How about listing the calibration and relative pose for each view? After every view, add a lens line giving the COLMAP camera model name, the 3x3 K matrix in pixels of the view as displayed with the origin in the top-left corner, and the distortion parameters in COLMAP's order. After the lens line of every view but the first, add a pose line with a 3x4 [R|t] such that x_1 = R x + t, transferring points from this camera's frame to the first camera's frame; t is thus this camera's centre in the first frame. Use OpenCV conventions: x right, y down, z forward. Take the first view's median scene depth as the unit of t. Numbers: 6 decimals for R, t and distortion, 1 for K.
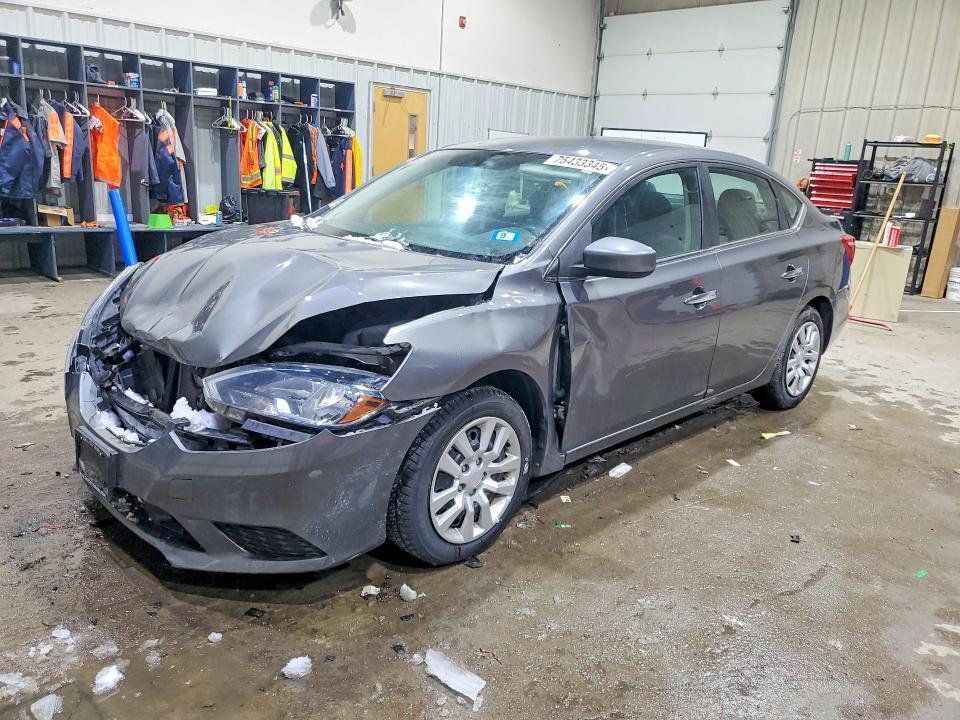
lens RADIAL K [[784.6, 0, 472.5], [0, 784.6, 353.8], [0, 0, 1]] dist [0.040394, -0.002840]
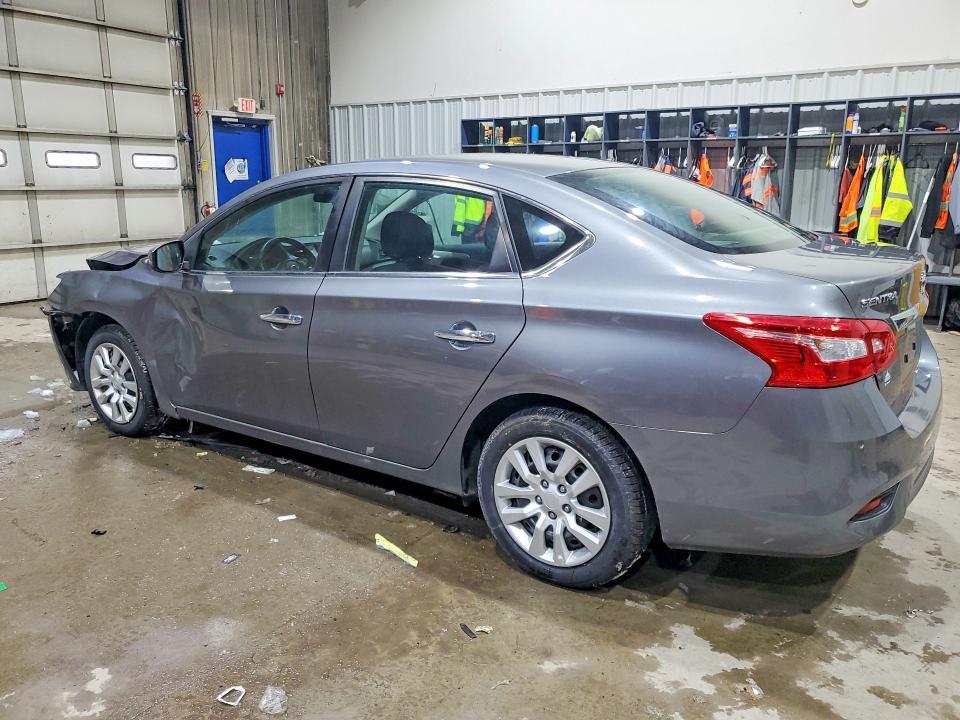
lens RADIAL K [[784.6, 0, 472.2], [0, 784.6, 367.6], [0, 0, 1]] dist [0.040394, -0.002840]
pose [[0.127989, 0.173600, -0.976464, 0.851705], [-0.249232, 0.958596, 0.137756, -0.132499], [0.959949, 0.225734, 0.165956, 0.757650]]
